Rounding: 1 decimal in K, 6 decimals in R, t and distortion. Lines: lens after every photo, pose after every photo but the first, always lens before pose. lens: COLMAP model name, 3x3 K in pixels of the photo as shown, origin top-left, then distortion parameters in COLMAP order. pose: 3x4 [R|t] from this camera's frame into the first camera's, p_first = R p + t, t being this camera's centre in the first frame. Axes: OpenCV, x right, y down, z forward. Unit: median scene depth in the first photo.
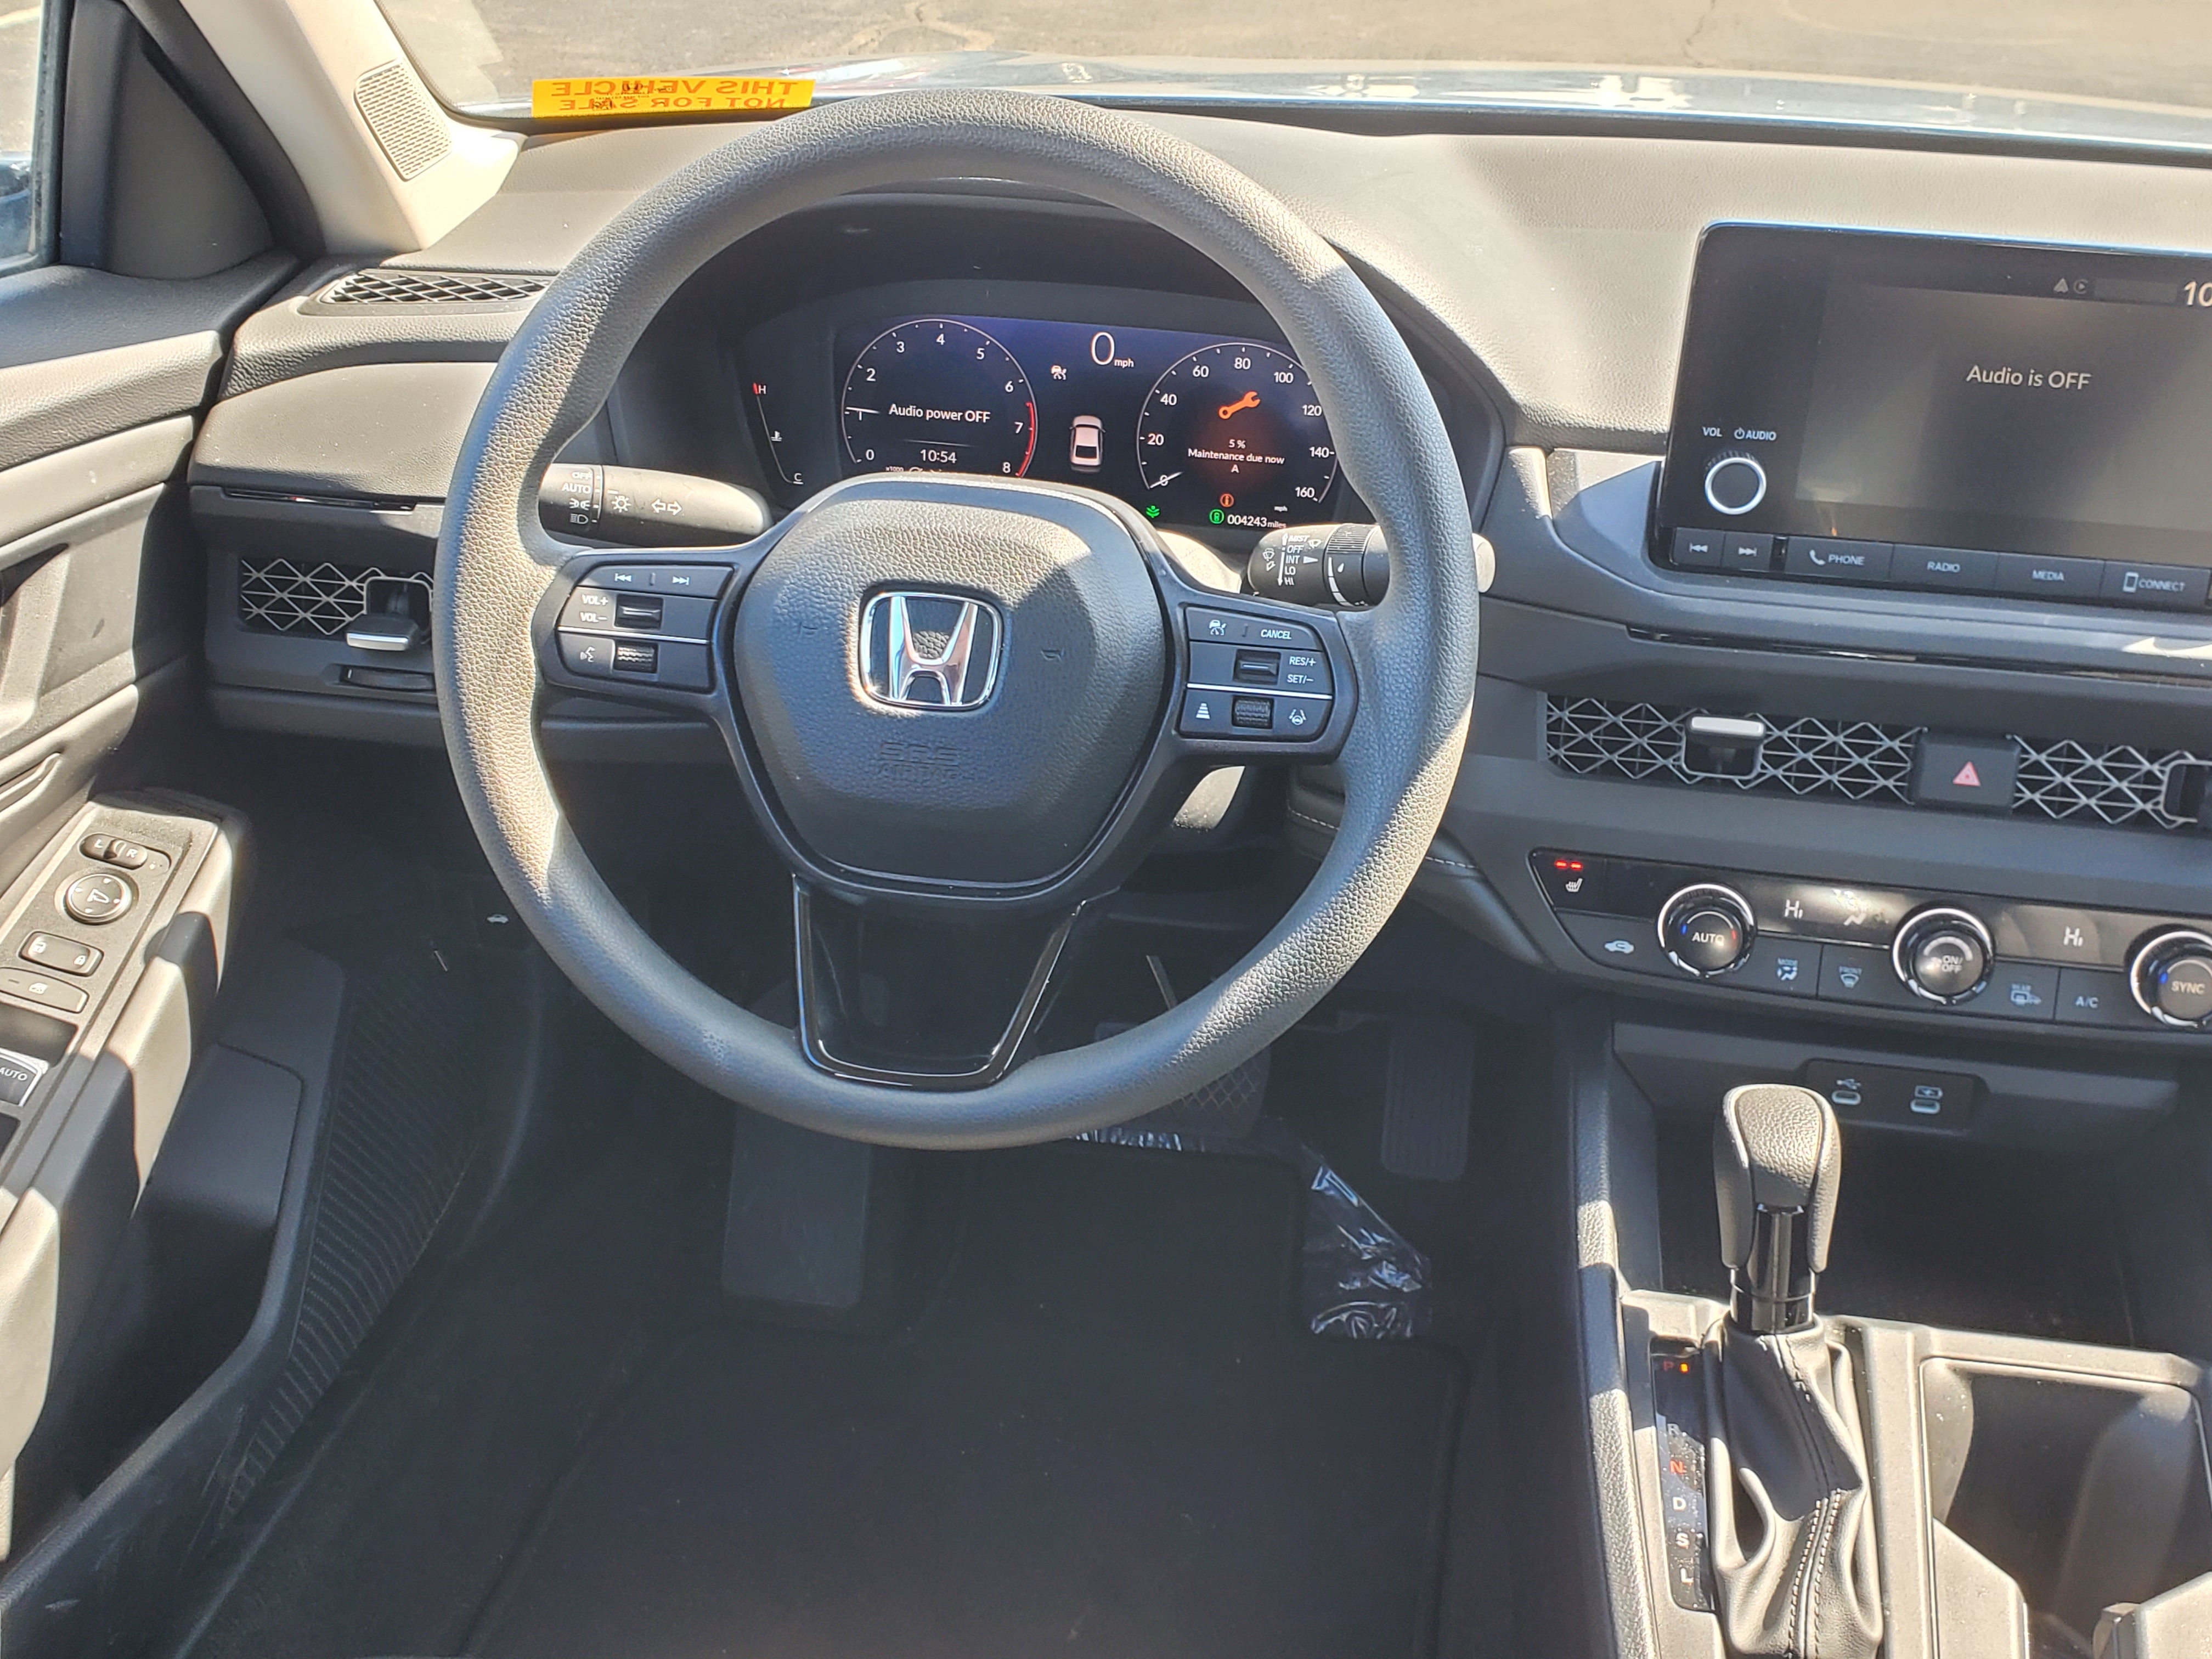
lens RADIAL K [[2434.8, 0, 1113.3], [0, 2434.8, 799.5], [0, 0, 1]] dist [0.264147, -0.939512]
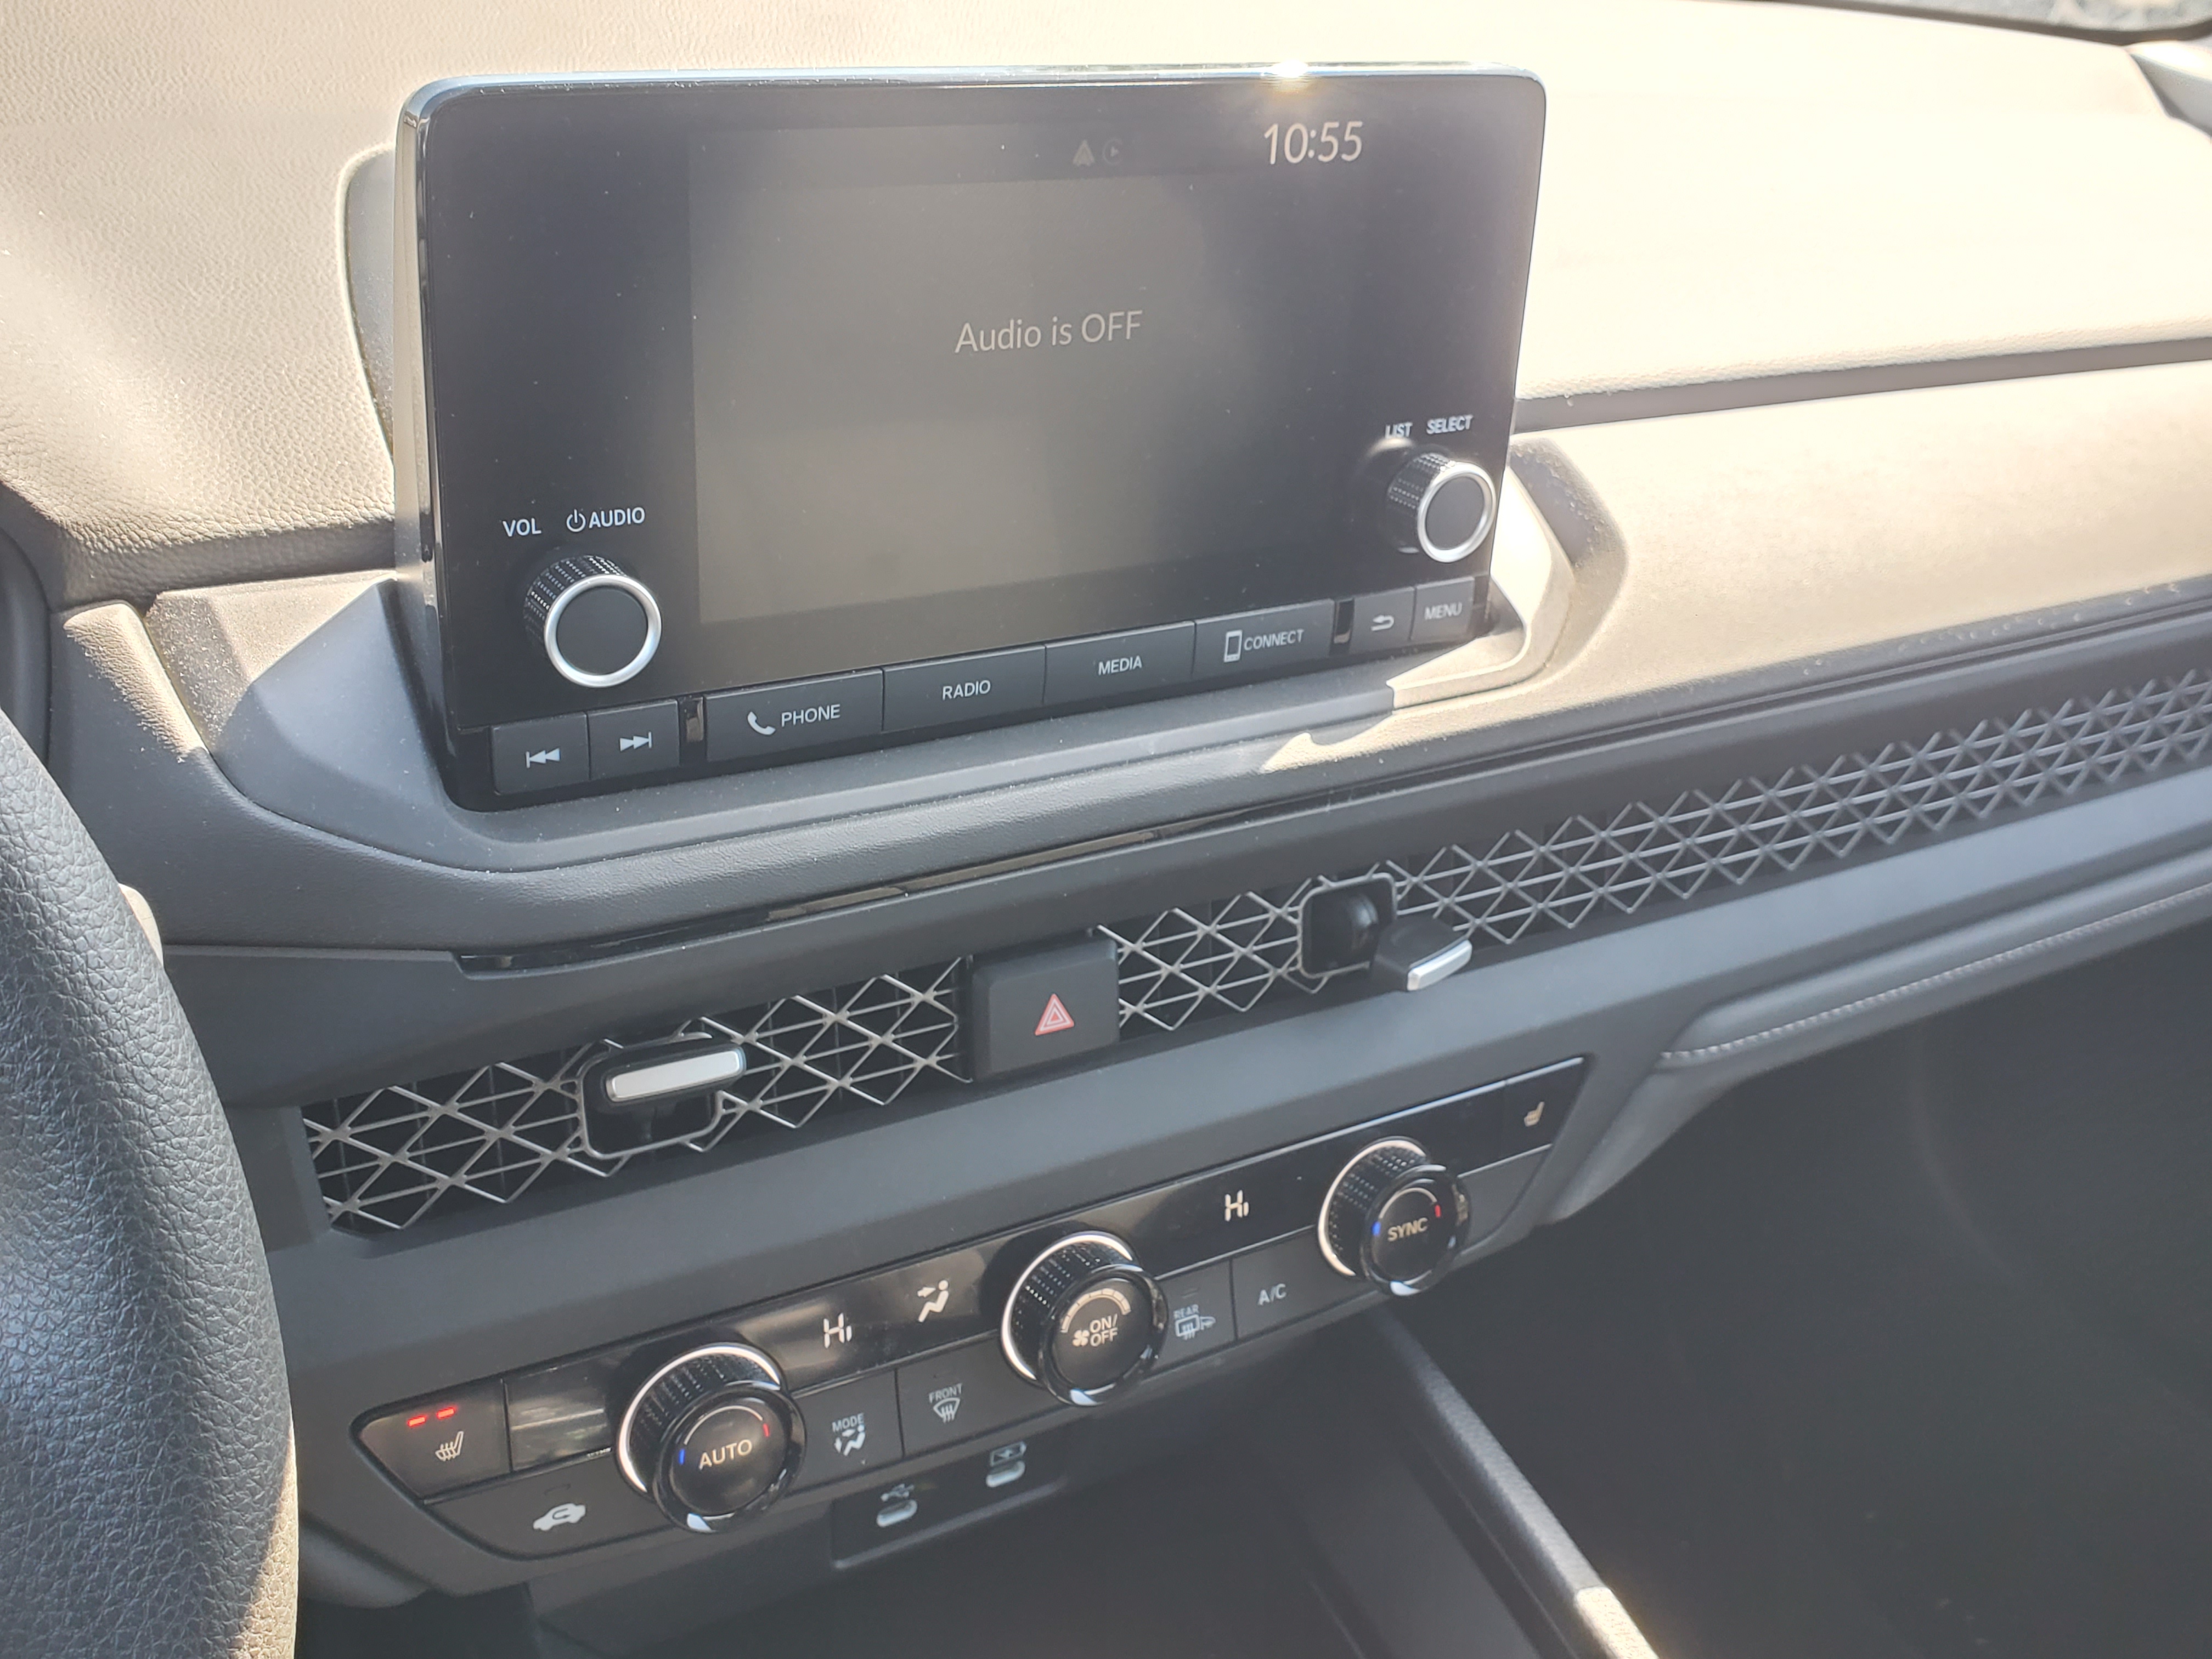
lens RADIAL K [[2288.3, 0, 1107.1], [0, 2288.3, 818.2], [0, 0, 1]] dist [0.336404, -1.385519]
pose [[0.767319, -0.266897, 0.583085, 0.048707], [0.218724, 0.963674, 0.153273, -0.133743], [-0.602811, 0.009925, 0.797822, 0.549852]]
